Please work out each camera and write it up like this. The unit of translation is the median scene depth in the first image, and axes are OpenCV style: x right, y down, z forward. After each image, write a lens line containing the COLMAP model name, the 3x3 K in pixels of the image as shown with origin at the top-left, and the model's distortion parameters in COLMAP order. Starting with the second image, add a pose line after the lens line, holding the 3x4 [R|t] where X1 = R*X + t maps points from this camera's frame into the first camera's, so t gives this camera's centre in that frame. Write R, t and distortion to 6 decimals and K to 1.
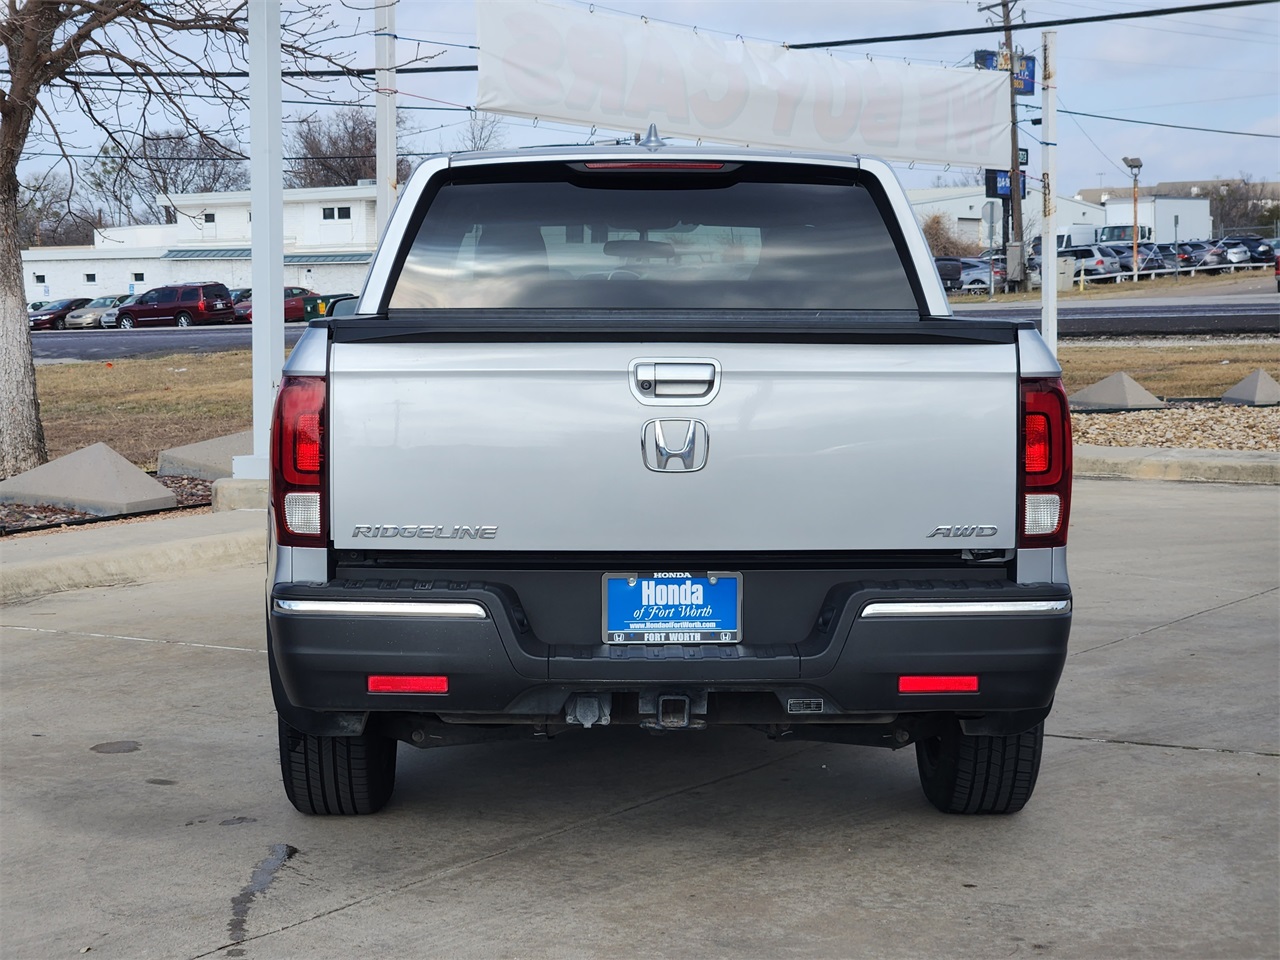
lens RADIAL K [[2286.0, 0, 648.4], [0, 2286.0, 474.7], [0, 0, 1]] dist [-0.157016, 0.000000]
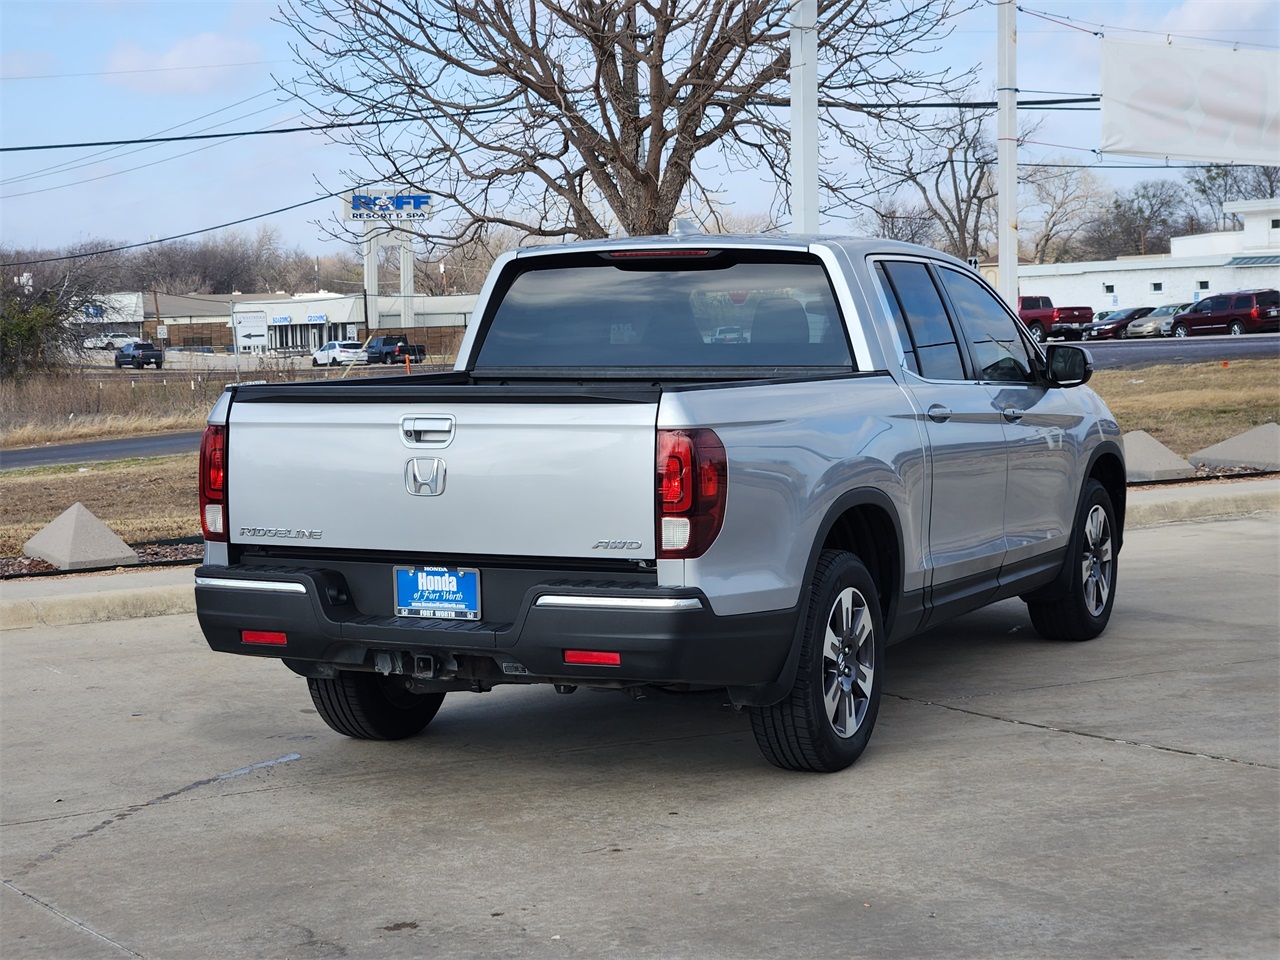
lens RADIAL K [[2253.4, 0, 632.0], [0, 2253.4, 473.8], [0, 0, 1]] dist [-0.045100, 0.000000]
pose [[0.892772, 0.016142, -0.450220, 0.735843], [-0.017777, 0.999842, 0.000597, -0.017317], [0.450158, 0.007471, 0.892918, -0.175342]]
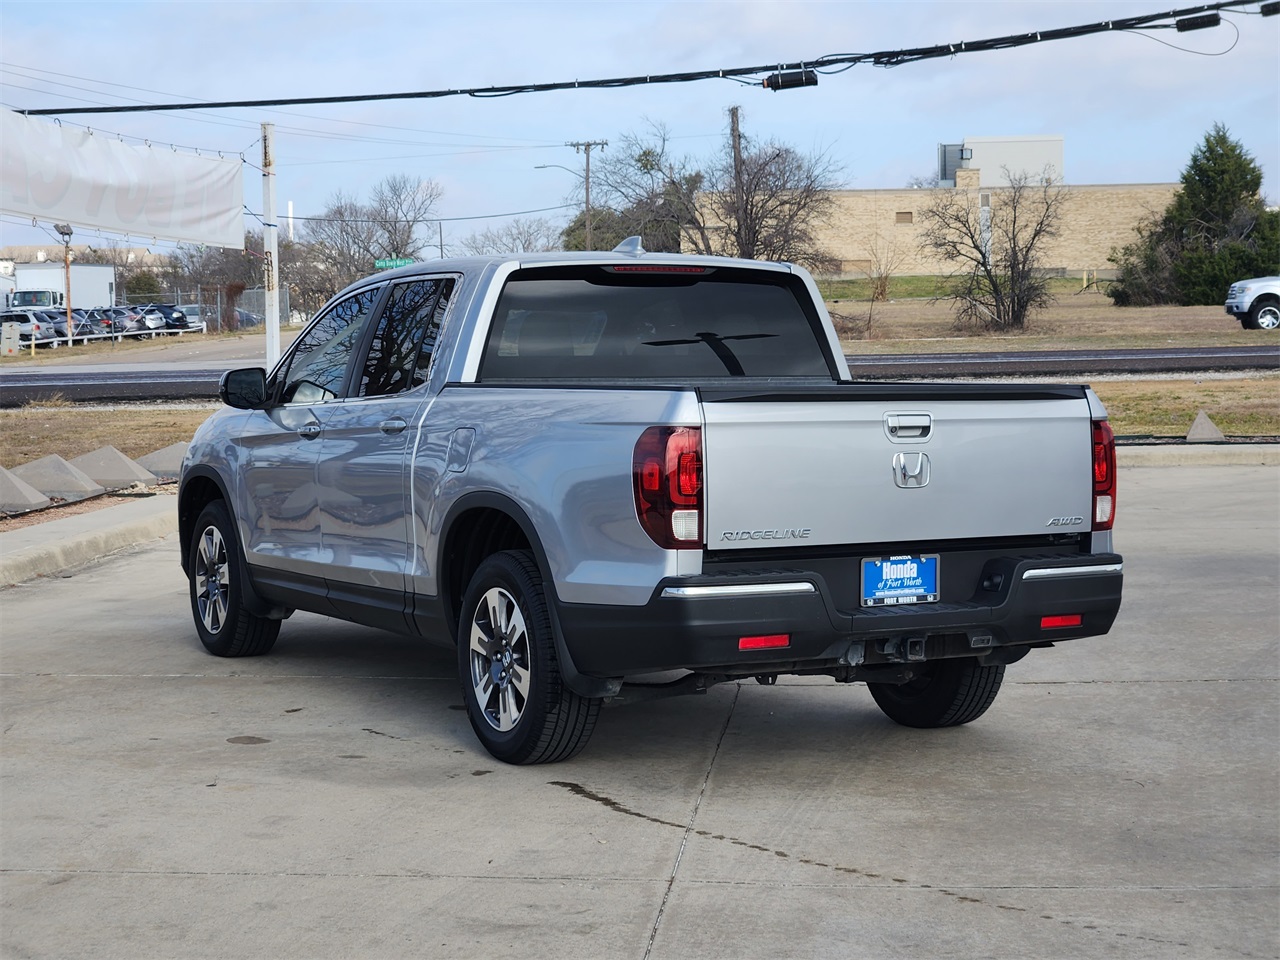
lens RADIAL K [[2180.7, 0, 642.8], [0, 2180.7, 478.0], [0, 0, 1]] dist [0.067859, 0.000000]
pose [[0.894701, -0.027171, 0.445839, -0.766215], [0.038358, 0.999135, -0.016086, 0.008666], [-0.445016, 0.031494, 0.894969, -0.190390]]
